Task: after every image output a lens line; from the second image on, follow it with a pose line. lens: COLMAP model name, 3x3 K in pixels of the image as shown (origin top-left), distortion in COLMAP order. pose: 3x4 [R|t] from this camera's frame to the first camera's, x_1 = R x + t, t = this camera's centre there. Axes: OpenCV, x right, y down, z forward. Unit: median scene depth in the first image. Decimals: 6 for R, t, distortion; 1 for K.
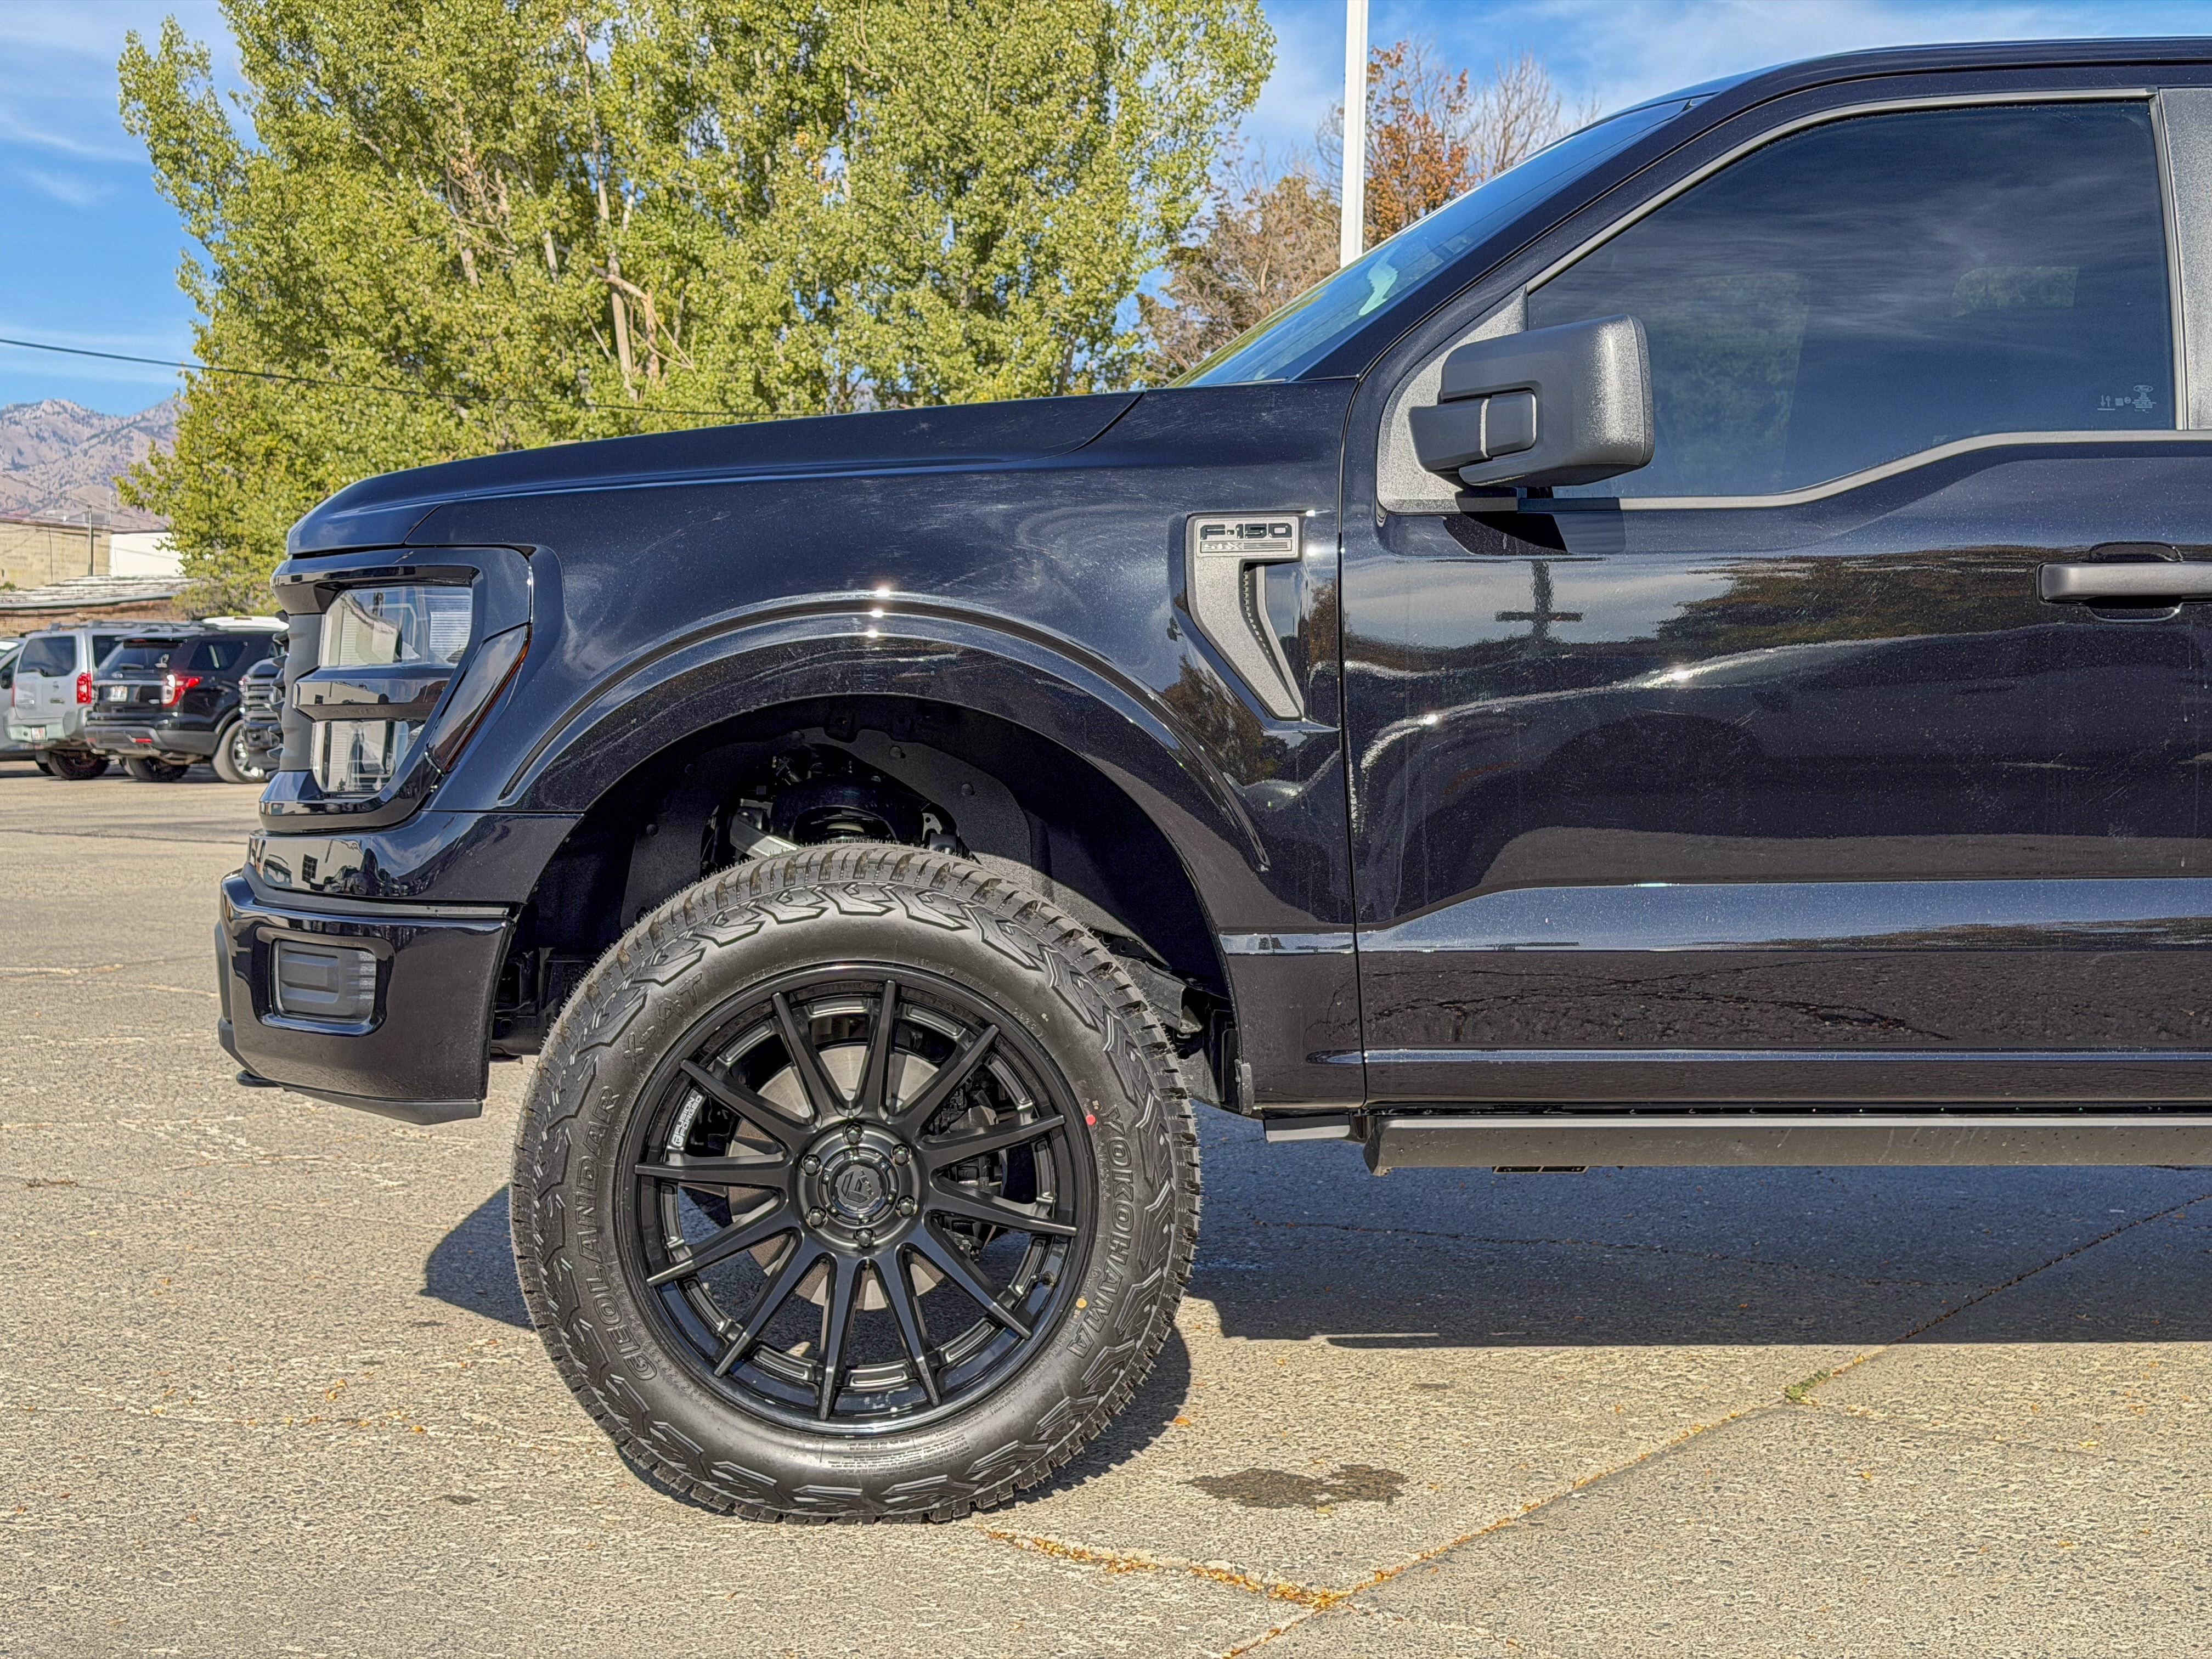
lens RADIAL K [[3104.7, 0, 1095.8], [0, 3104.7, 840.5], [0, 0, 1]] dist [0.190107, -0.361442]
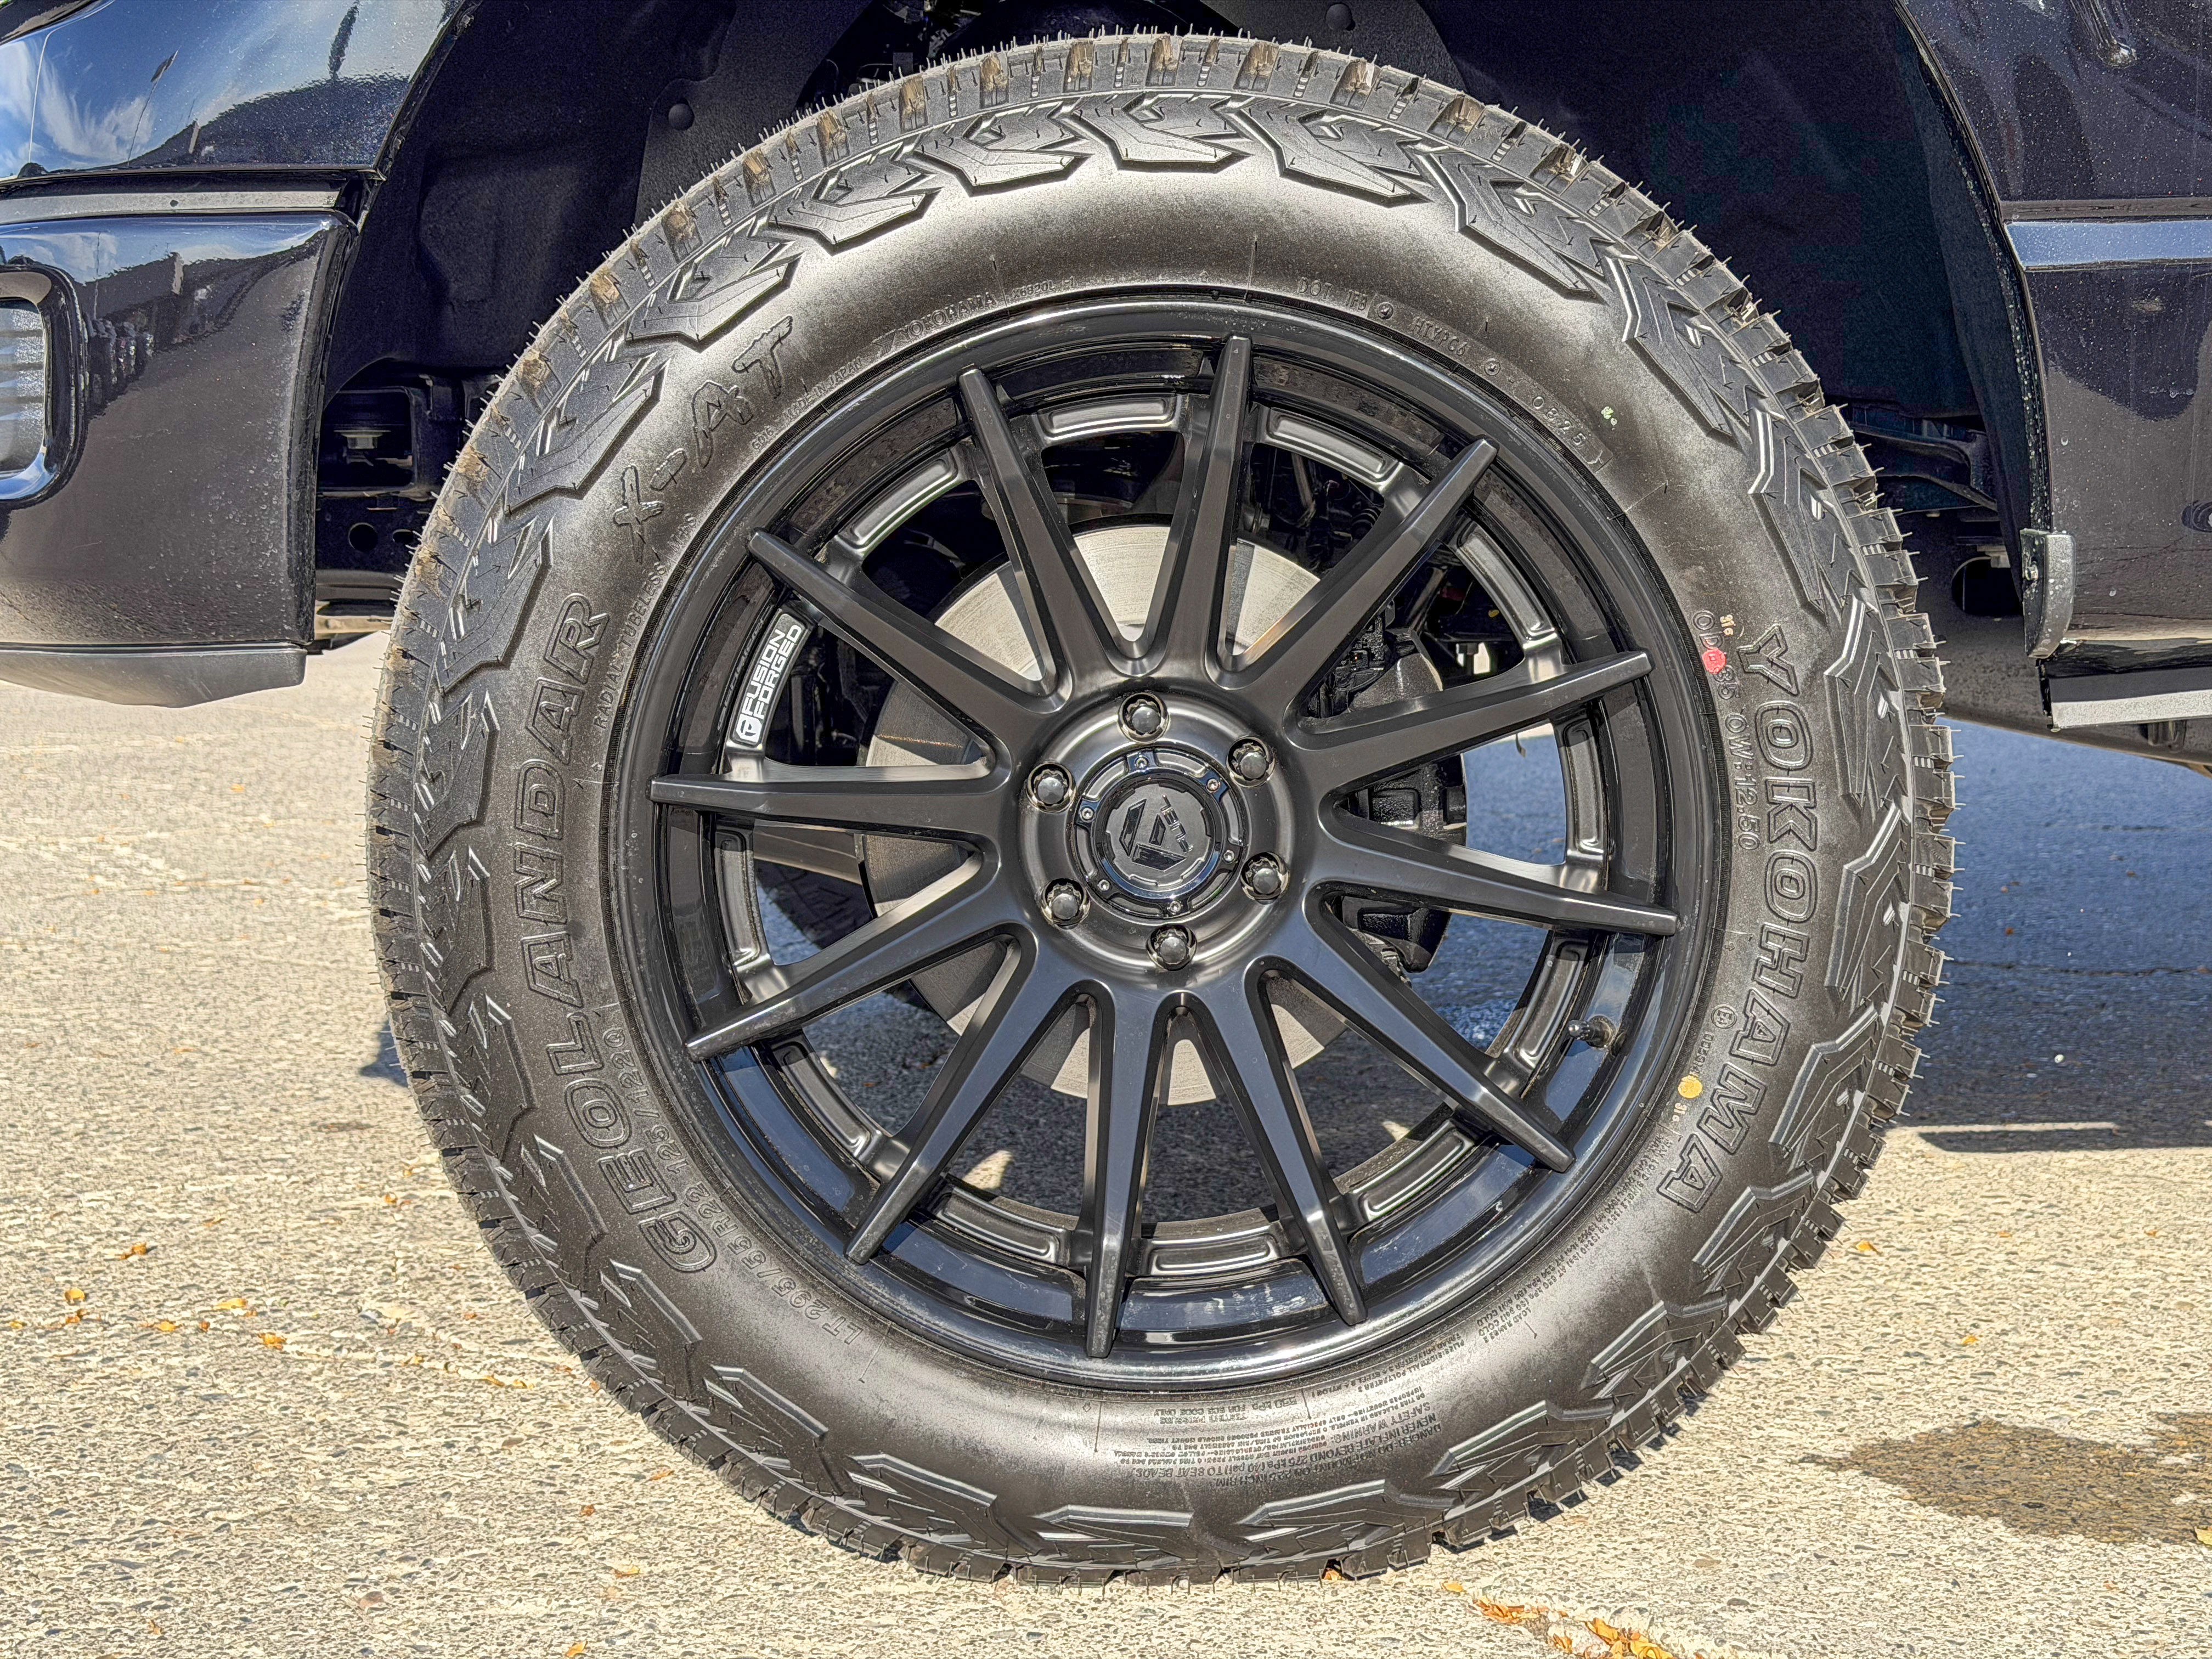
lens RADIAL K [[3071.1, 0, 1121.0], [0, 3071.1, 842.5], [0, 0, 1]] dist [0.214008, -0.527802]
pose [[0.999638, -0.015686, -0.021846, -0.073199], [0.017244, 0.997181, 0.073022, 0.081850], [0.020639, -0.073372, 0.997091, 0.572335]]
